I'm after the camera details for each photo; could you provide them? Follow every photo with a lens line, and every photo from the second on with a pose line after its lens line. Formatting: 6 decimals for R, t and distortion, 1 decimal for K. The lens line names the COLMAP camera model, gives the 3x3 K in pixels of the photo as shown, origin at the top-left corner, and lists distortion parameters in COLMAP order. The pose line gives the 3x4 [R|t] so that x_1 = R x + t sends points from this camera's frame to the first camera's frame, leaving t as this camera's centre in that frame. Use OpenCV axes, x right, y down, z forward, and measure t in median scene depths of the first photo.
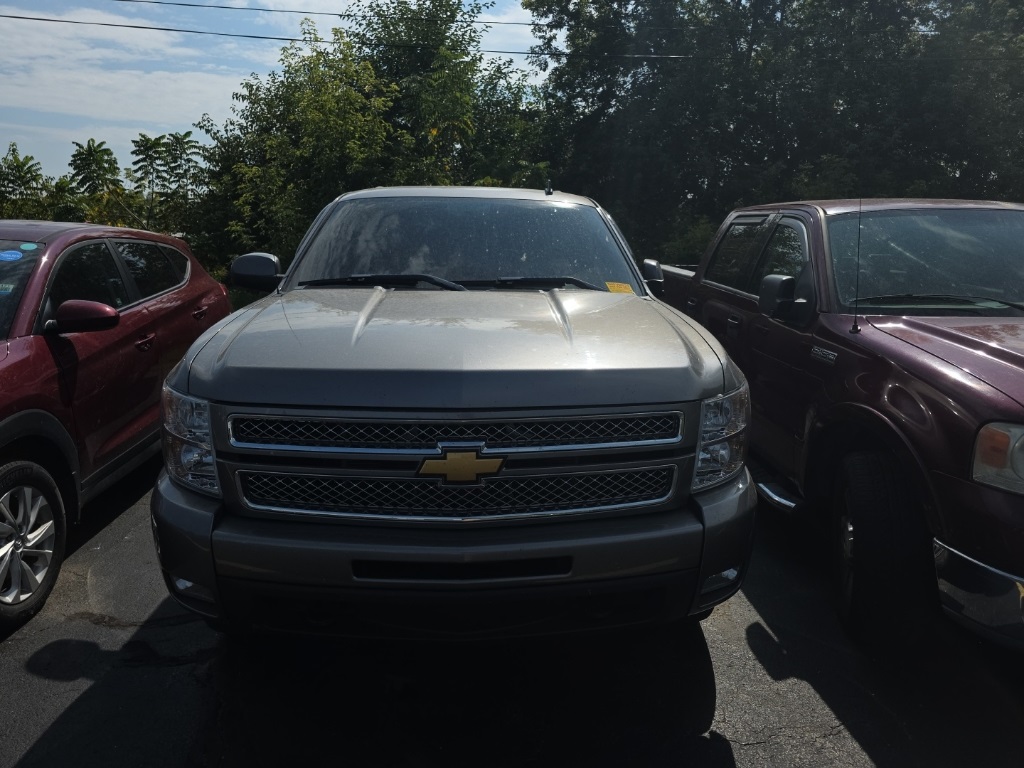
lens RADIAL K [[691.1, 0, 517.6], [0, 691.1, 385.8], [0, 0, 1]] dist [0.050967, -0.040930]
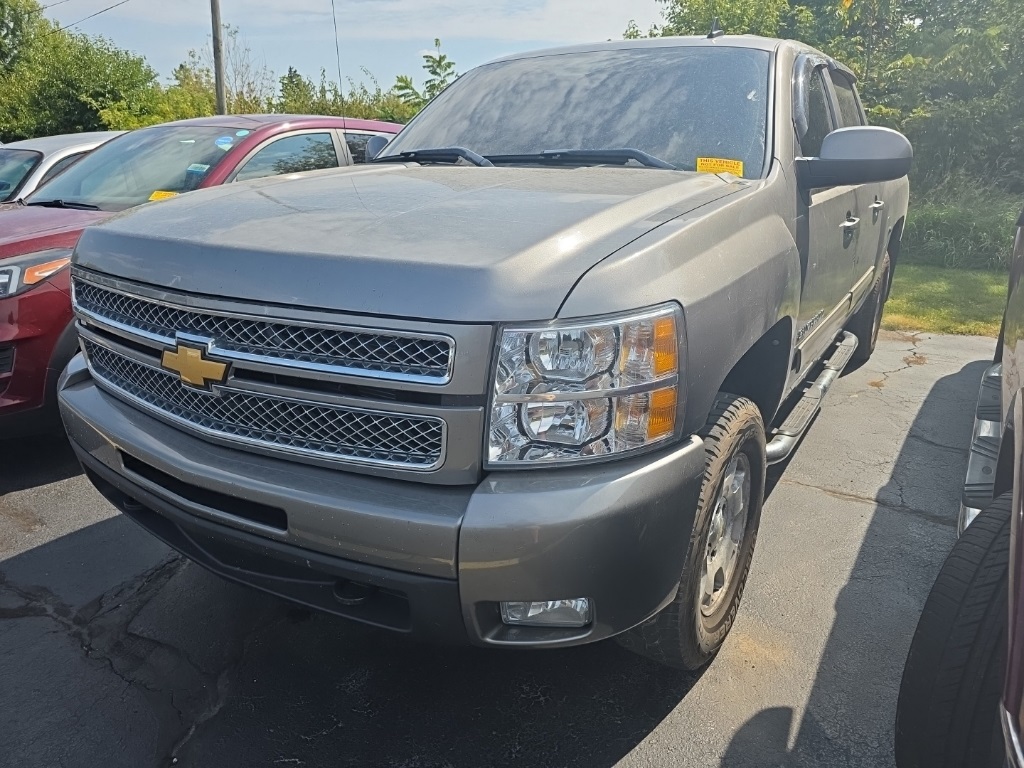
lens RADIAL K [[691.1, 0, 517.6], [0, 691.1, 385.8], [0, 0, 1]] dist [0.050967, -0.040930]
pose [[0.818255, 0.172144, -0.548475, 0.654932], [-0.108821, 0.983244, 0.146254, -0.017475], [0.564462, -0.059987, 0.823277, 0.541095]]
